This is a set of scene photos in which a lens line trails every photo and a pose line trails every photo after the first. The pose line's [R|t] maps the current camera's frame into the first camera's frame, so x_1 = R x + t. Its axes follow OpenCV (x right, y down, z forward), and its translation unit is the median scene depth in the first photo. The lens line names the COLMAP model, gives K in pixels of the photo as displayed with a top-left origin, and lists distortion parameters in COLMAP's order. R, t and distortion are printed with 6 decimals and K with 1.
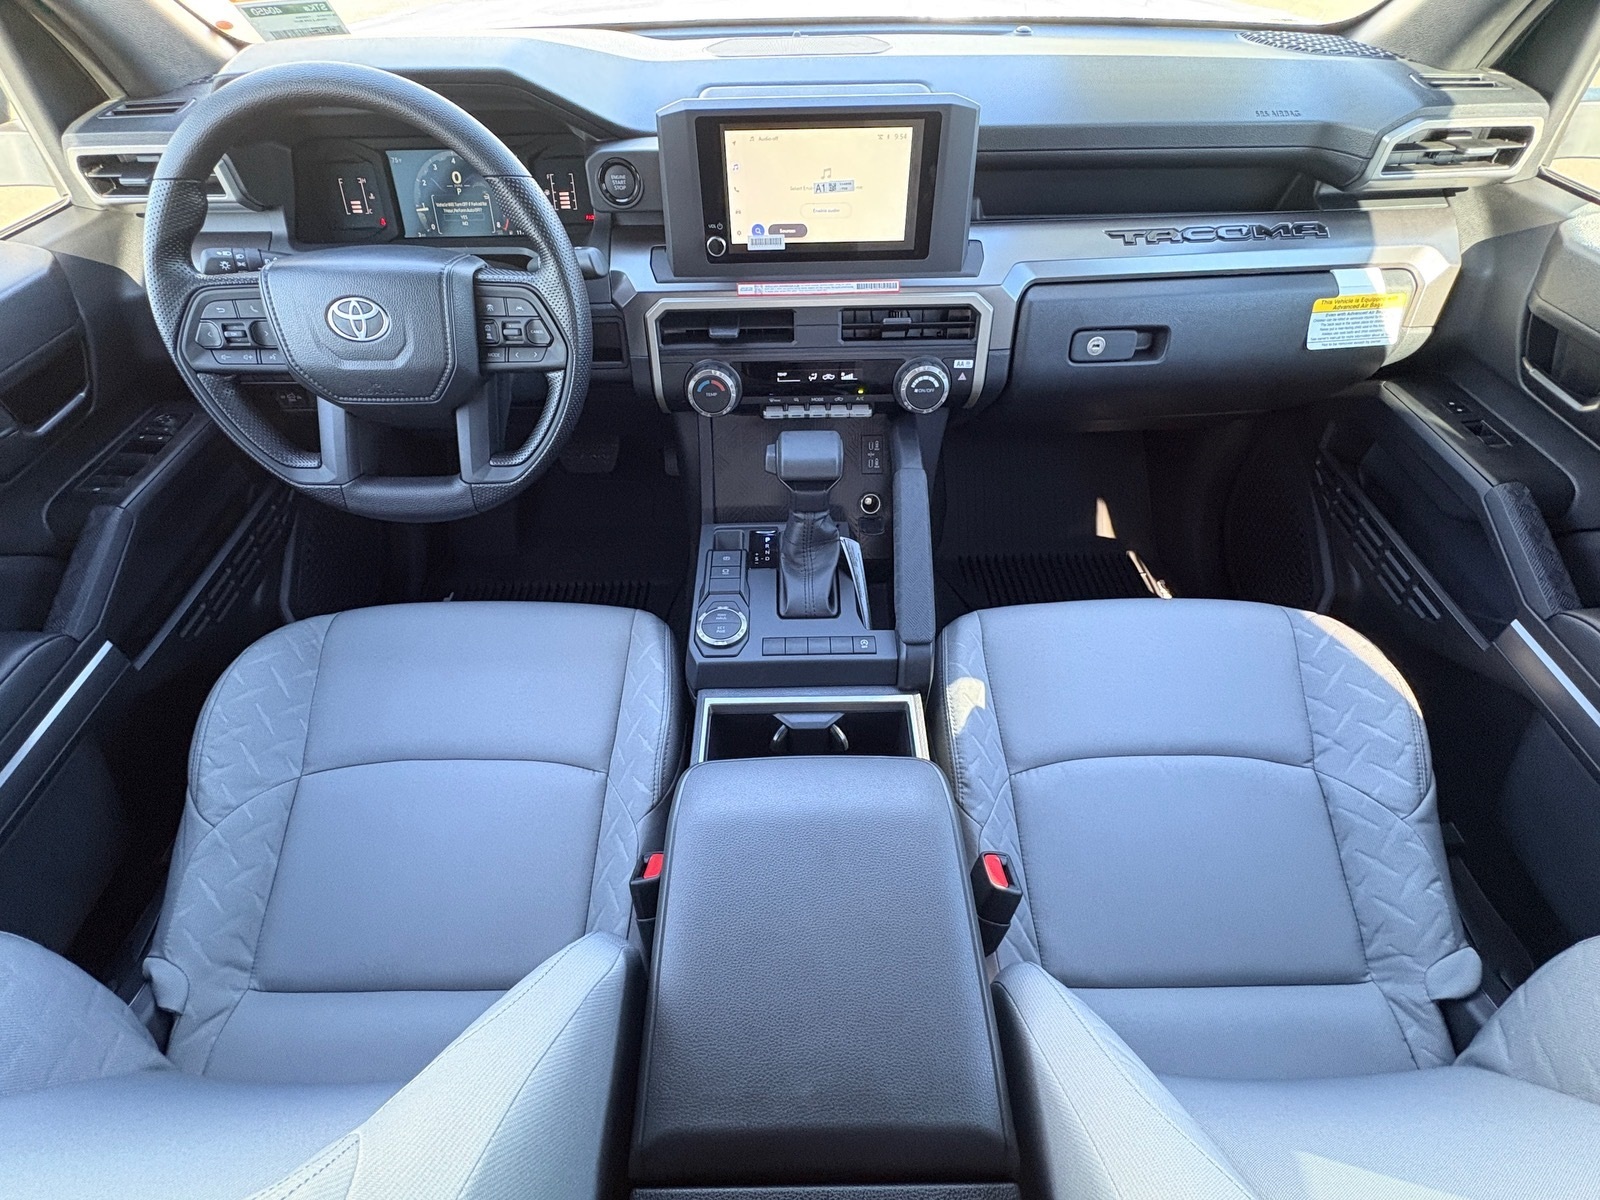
lens RADIAL K [[735.1, 0, 794.0], [0, 735.1, 592.1], [0, 0, 1]] dist [0.002055, -0.000806]
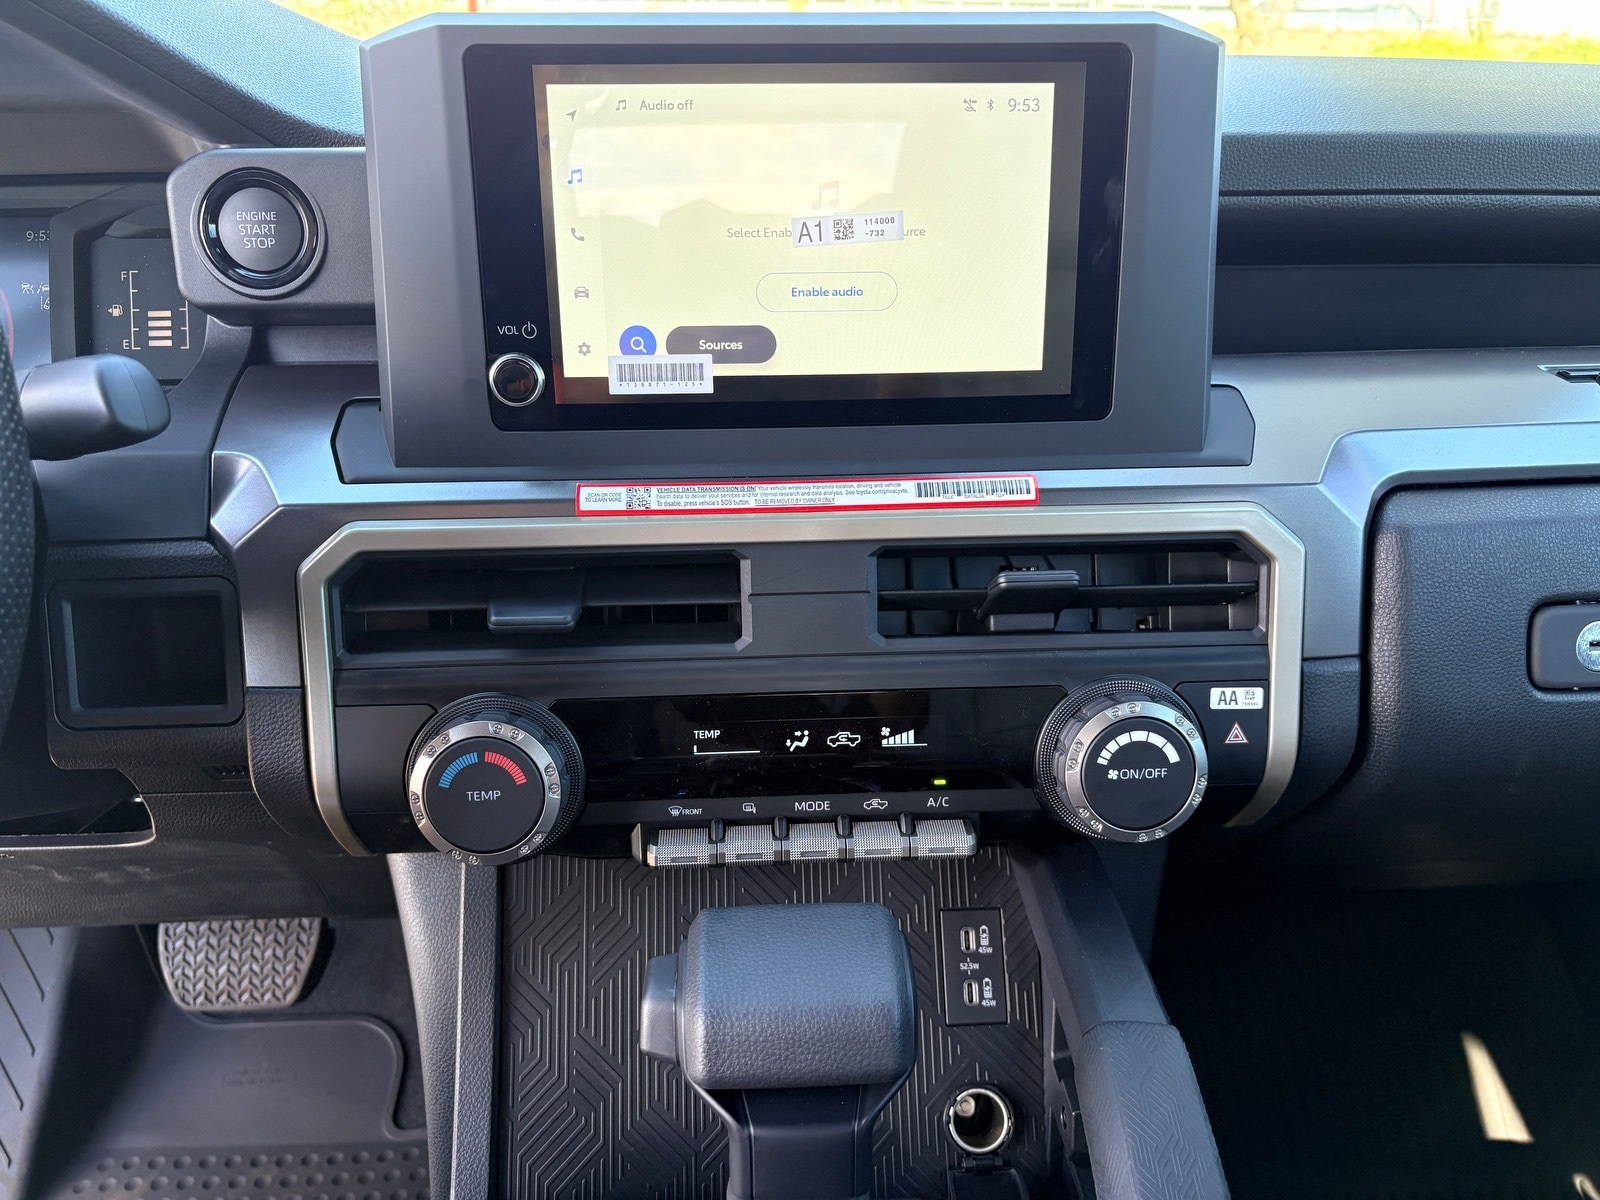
lens RADIAL K [[1216.9, 0, 800.8], [0, 1216.9, 598.1], [0, 0, 1]] dist [0.031204, -0.038794]
pose [[0.998788, -0.007450, 0.048652, 0.000477], [0.027692, 0.902245, -0.430335, -0.115511], [-0.040690, 0.431160, 0.901357, 0.485701]]
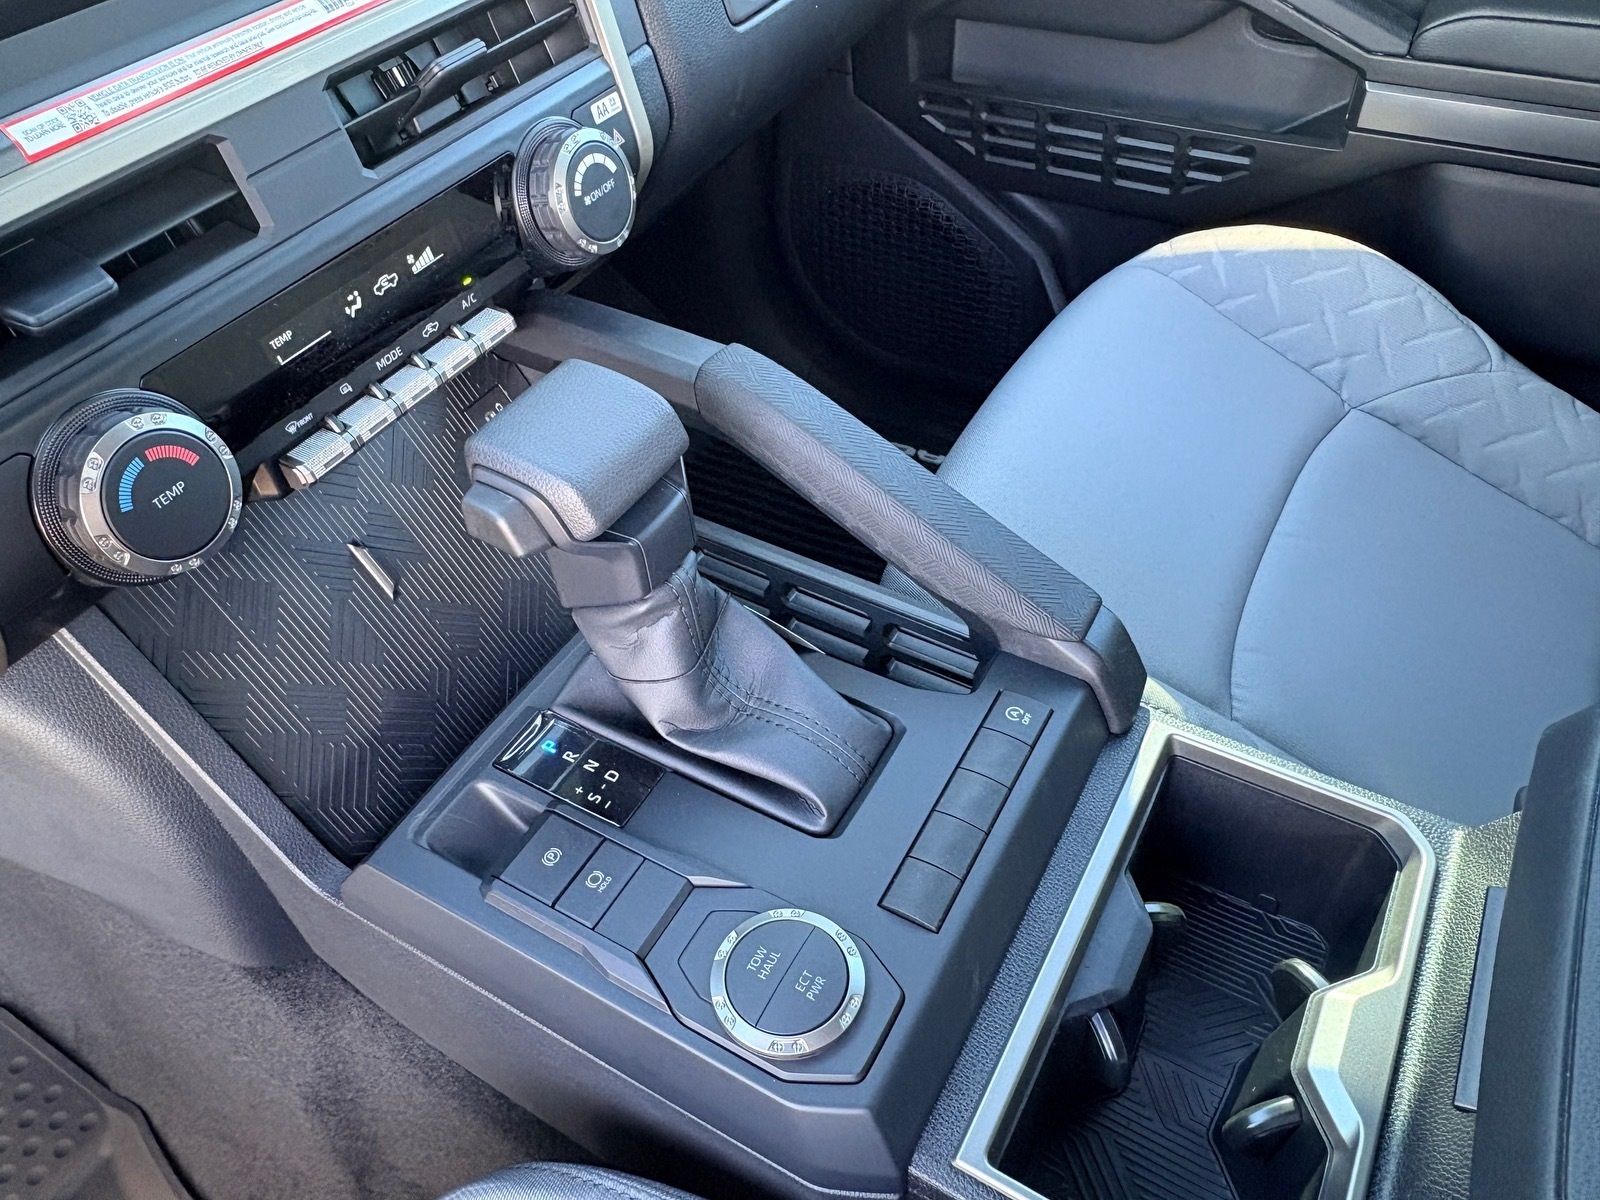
lens RADIAL K [[1150.8, 0, 758.4], [0, 1150.8, 595.2], [0, 0, 1]] dist [-0.000400, -0.000844]
pose [[0.518814, -0.609601, 0.599349, -0.292583], [0.657410, 0.732662, 0.176120, -0.169019], [-0.546483, 0.302645, 0.780873, 0.536257]]
